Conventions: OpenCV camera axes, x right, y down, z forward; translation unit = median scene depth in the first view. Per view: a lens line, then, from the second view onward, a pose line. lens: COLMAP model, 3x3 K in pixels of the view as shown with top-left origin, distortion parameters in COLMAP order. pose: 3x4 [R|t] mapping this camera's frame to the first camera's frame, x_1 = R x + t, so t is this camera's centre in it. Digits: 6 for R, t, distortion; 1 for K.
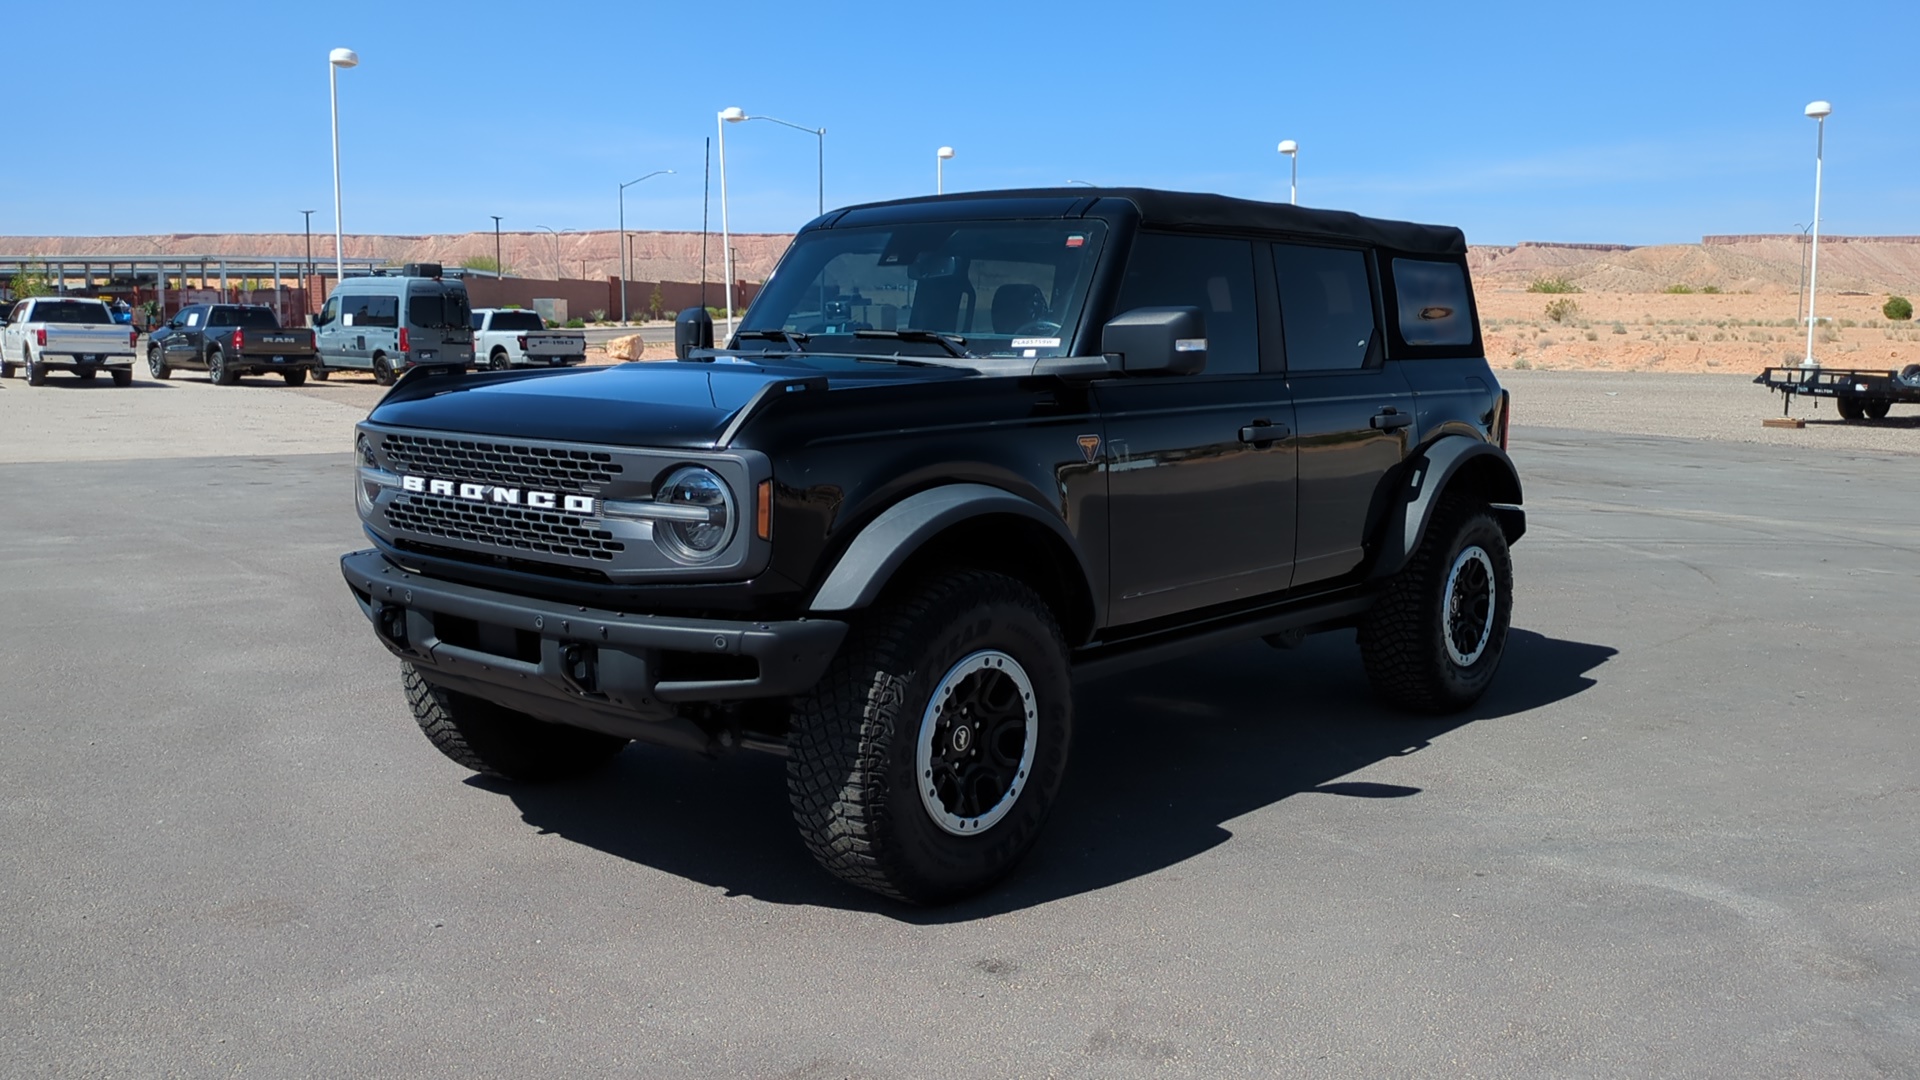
lens RADIAL K [[1646.3, 0, 973.5], [0, 1646.3, 540.5], [0, 0, 1]] dist [0.091971, -0.148625]
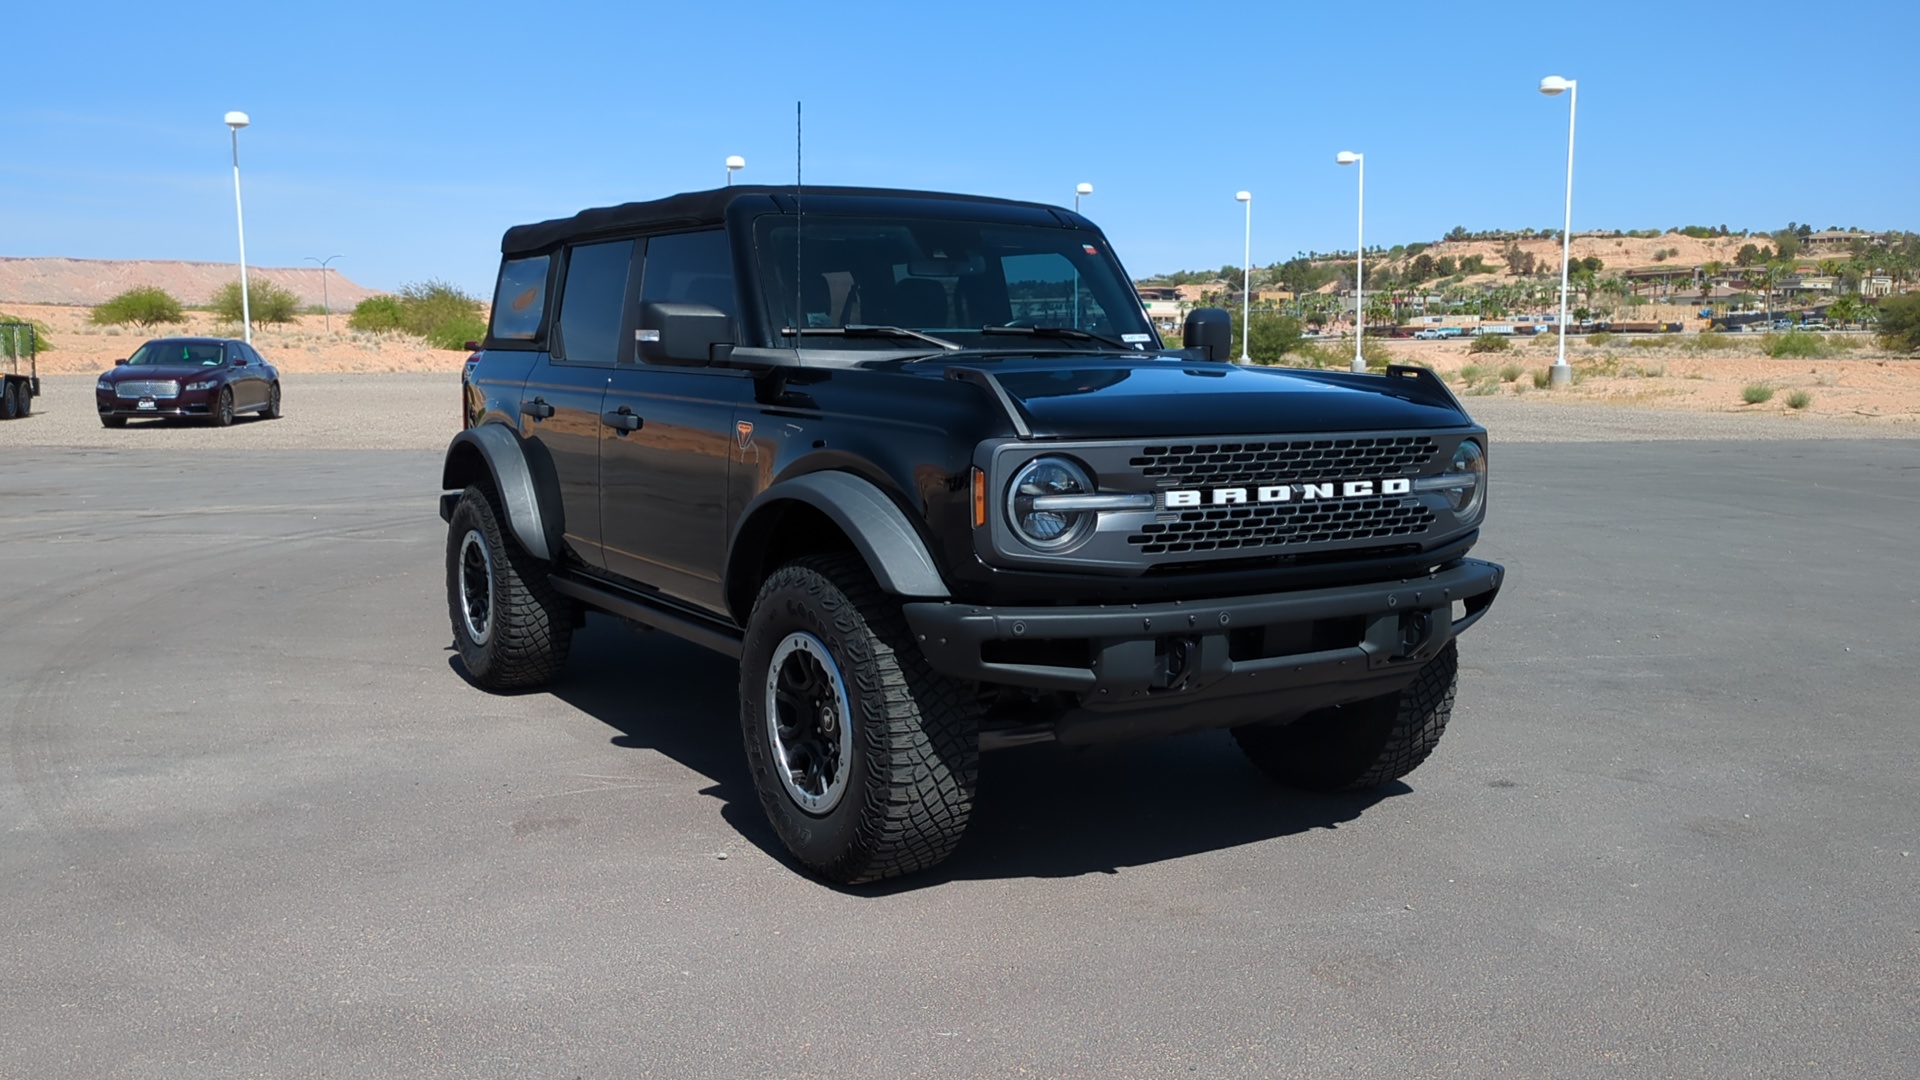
lens RADIAL K [[1646.3, 0, 973.5], [0, 1646.3, 540.5], [0, 0, 1]] dist [0.091971, -0.148625]
pose [[0.303316, -0.120563, 0.945232, -1.221985], [0.118278, 0.989056, 0.088198, -0.104331], [-0.945521, 0.085048, 0.314256, 0.830440]]
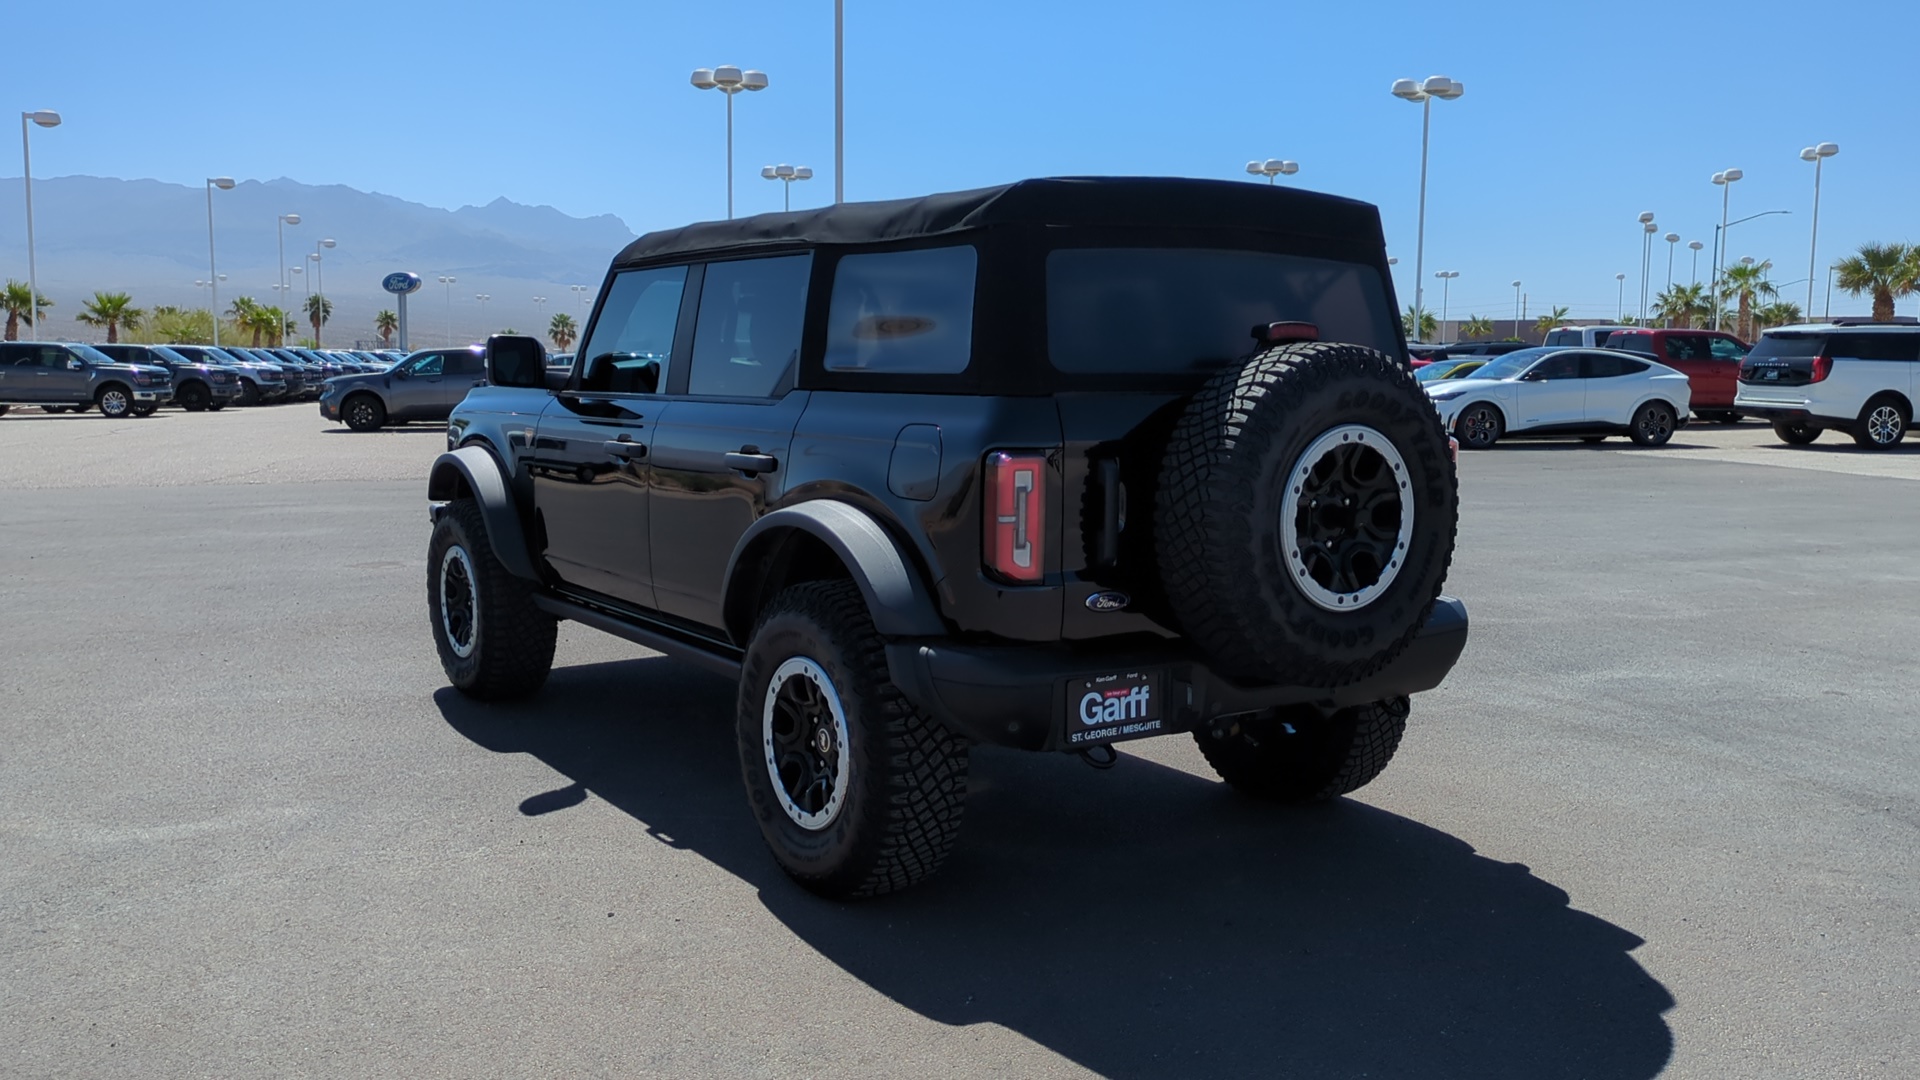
lens RADIAL K [[1646.3, 0, 973.5], [0, 1646.3, 540.5], [0, 0, 1]] dist [0.091971, -0.148625]
pose [[-0.268801, 0.097086, -0.958290, 1.388464], [-0.127950, 0.982491, 0.135428, -0.219397], [0.954659, 0.159017, -0.251672, 1.815194]]
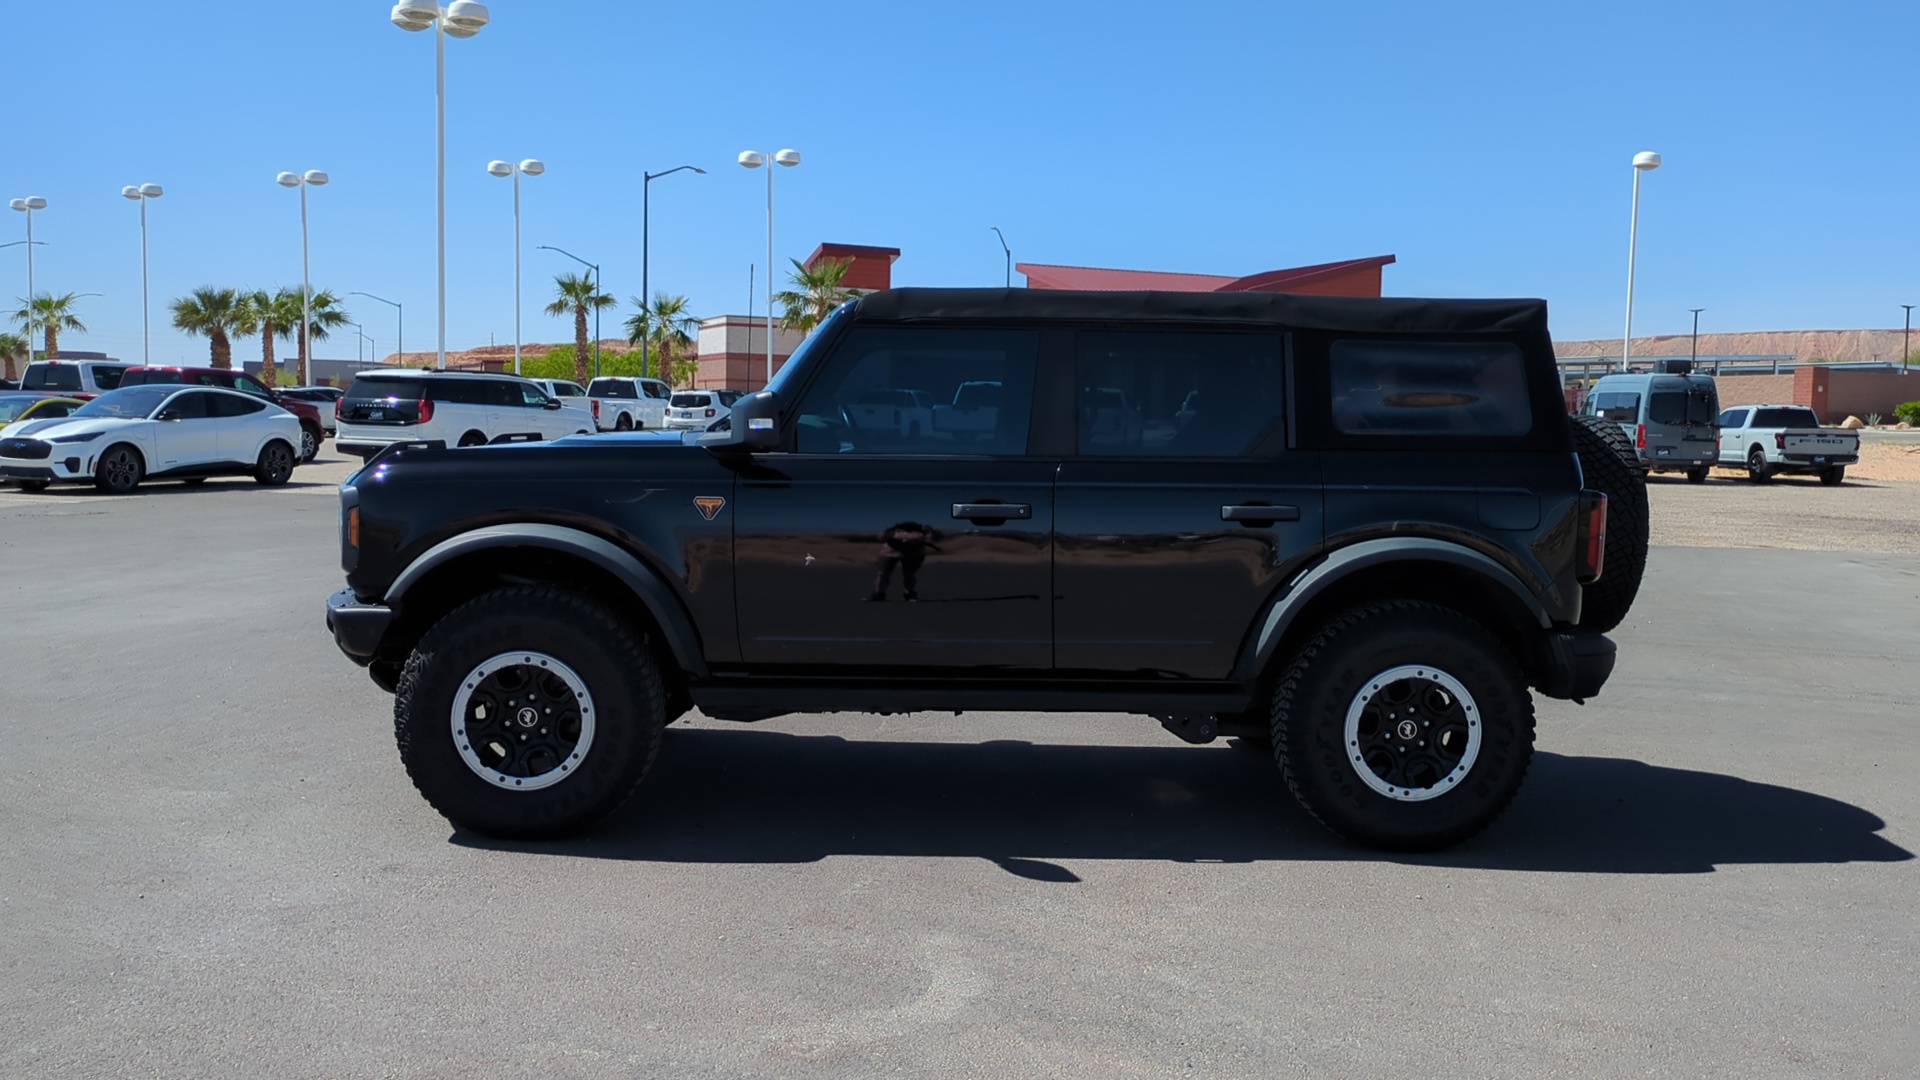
lens RADIAL K [[1646.3, 0, 973.5], [0, 1646.3, 540.5], [0, 0, 1]] dist [0.091971, -0.148625]
pose [[0.675650, 0.061263, -0.734673, 1.148460], [-0.104082, 0.994486, -0.012791, -0.038546], [0.729839, 0.085109, 0.678301, 0.337568]]
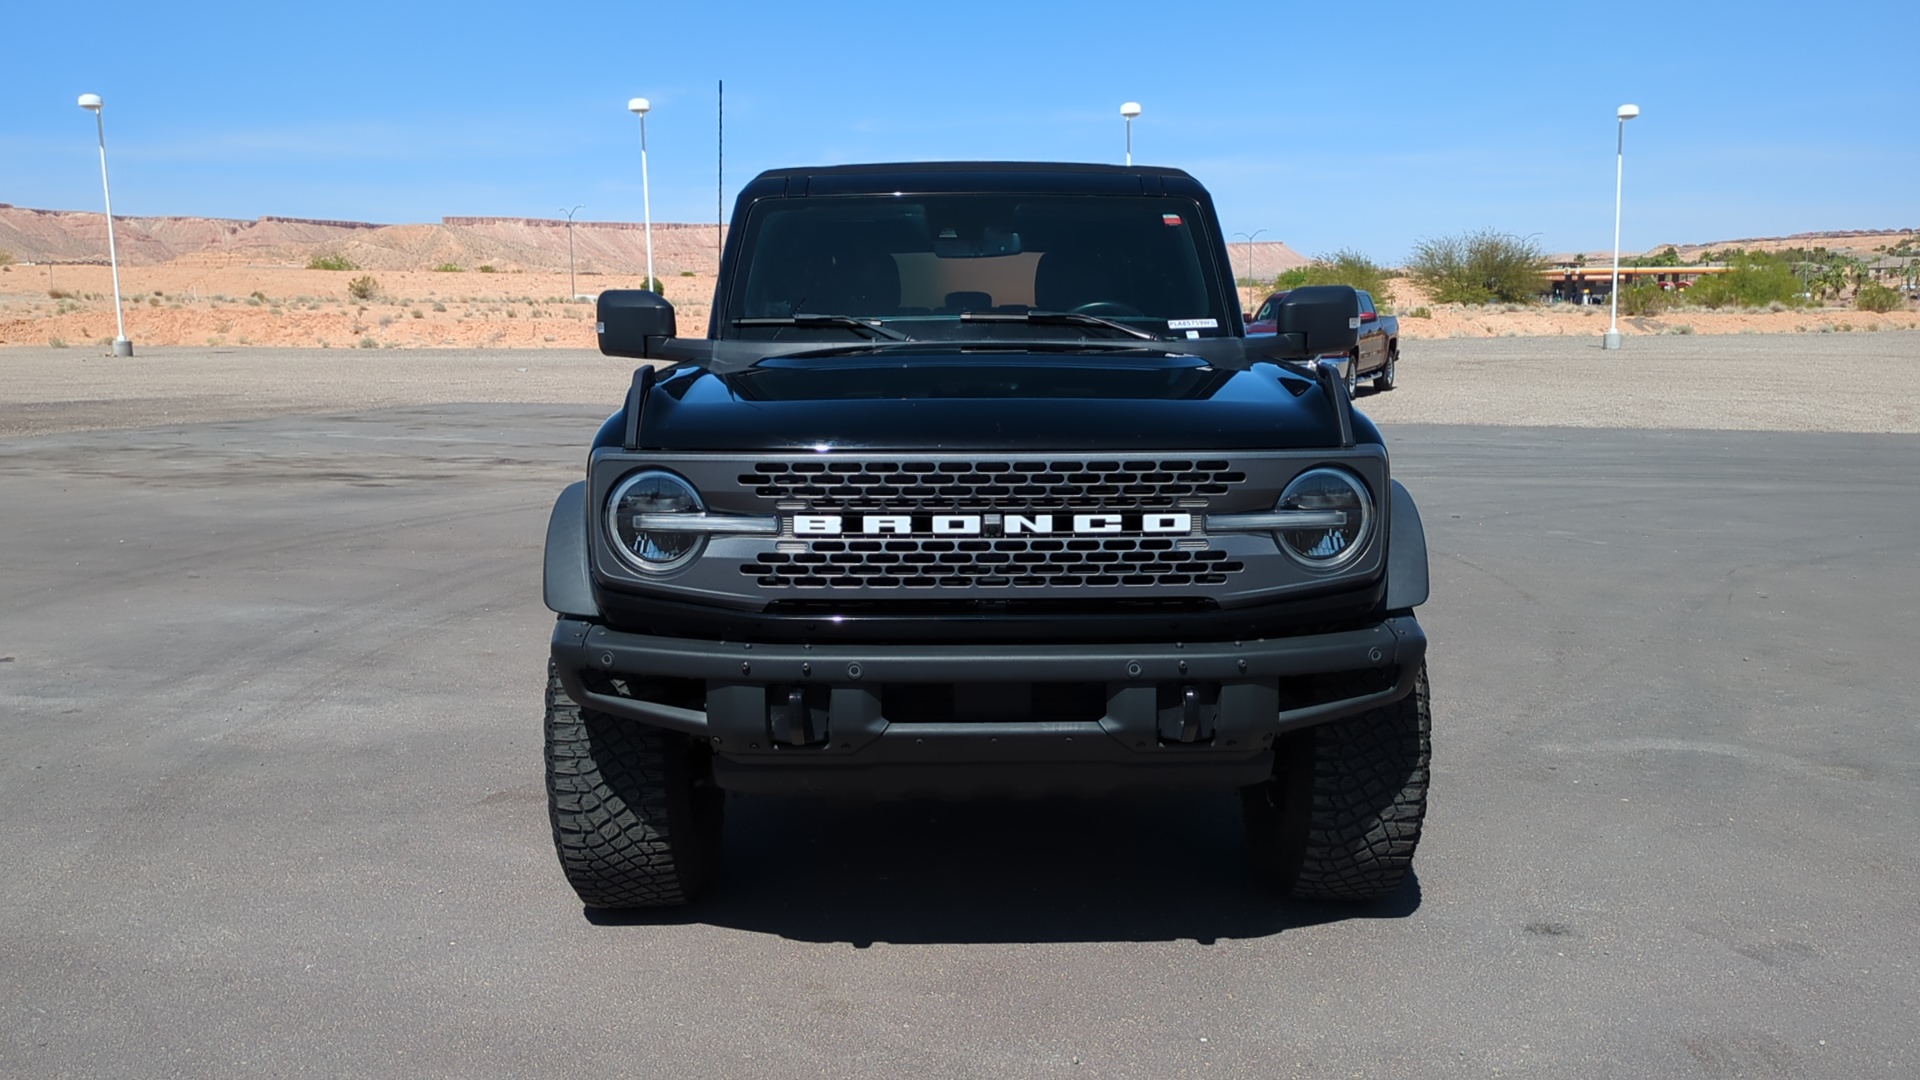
lens RADIAL K [[1646.3, 0, 973.5], [0, 1646.3, 540.5], [0, 0, 1]] dist [0.091971, -0.148625]
pose [[0.754700, -0.103089, 0.647921, -0.776382], [0.094503, 0.994360, 0.048132, -0.056903], [-0.649228, 0.024905, 0.760186, 0.378516]]
